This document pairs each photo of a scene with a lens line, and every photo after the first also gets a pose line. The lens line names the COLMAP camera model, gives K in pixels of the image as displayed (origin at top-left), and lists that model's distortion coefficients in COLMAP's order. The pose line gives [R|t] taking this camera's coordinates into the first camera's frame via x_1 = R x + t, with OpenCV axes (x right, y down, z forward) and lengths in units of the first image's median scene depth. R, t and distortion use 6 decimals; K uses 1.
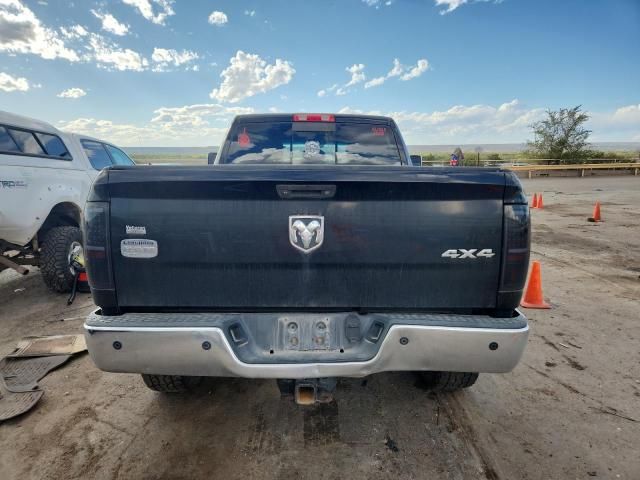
lens RADIAL K [[429.1, 0, 314.3], [0, 429.1, 242.4], [0, 0, 1]] dist [0.008385, -0.002808]
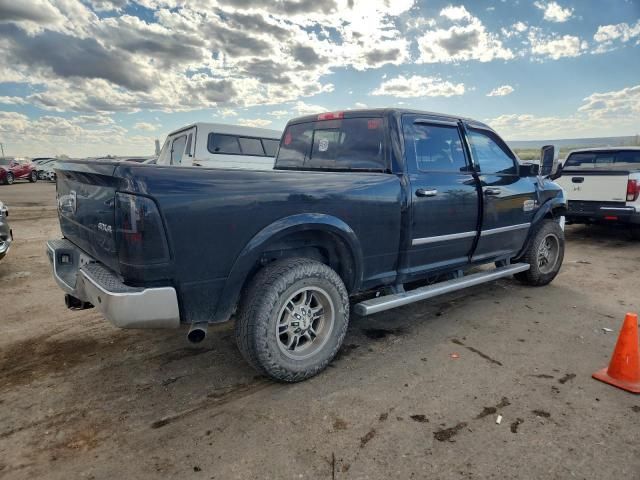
lens RADIAL K [[429.1, 0, 314.3], [0, 429.1, 242.4], [0, 0, 1]] dist [0.008385, -0.002808]
pose [[0.633254, 0.135098, -0.762062, 1.223830], [-0.125486, 0.989541, 0.071150, -0.071836], [0.763703, 0.050572, 0.643583, 0.436127]]
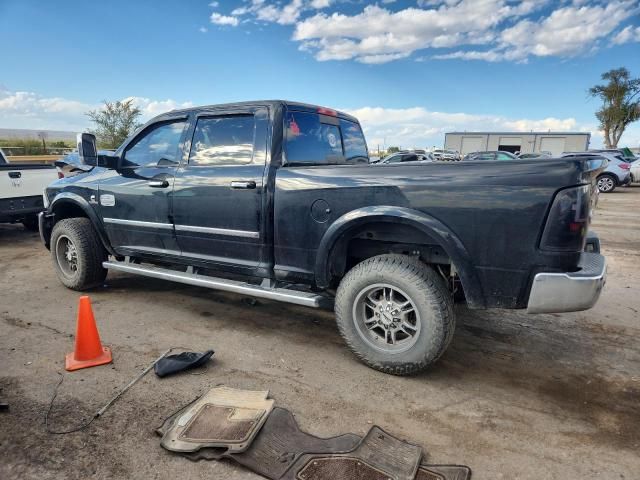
lens RADIAL K [[429.1, 0, 314.3], [0, 429.1, 242.4], [0, 0, 1]] dist [0.008385, -0.002808]
pose [[0.537526, -0.152616, 0.829321, -1.417754], [0.132734, 0.986539, 0.095517, -0.105129], [-0.832735, 0.058736, 0.550548, 0.662905]]
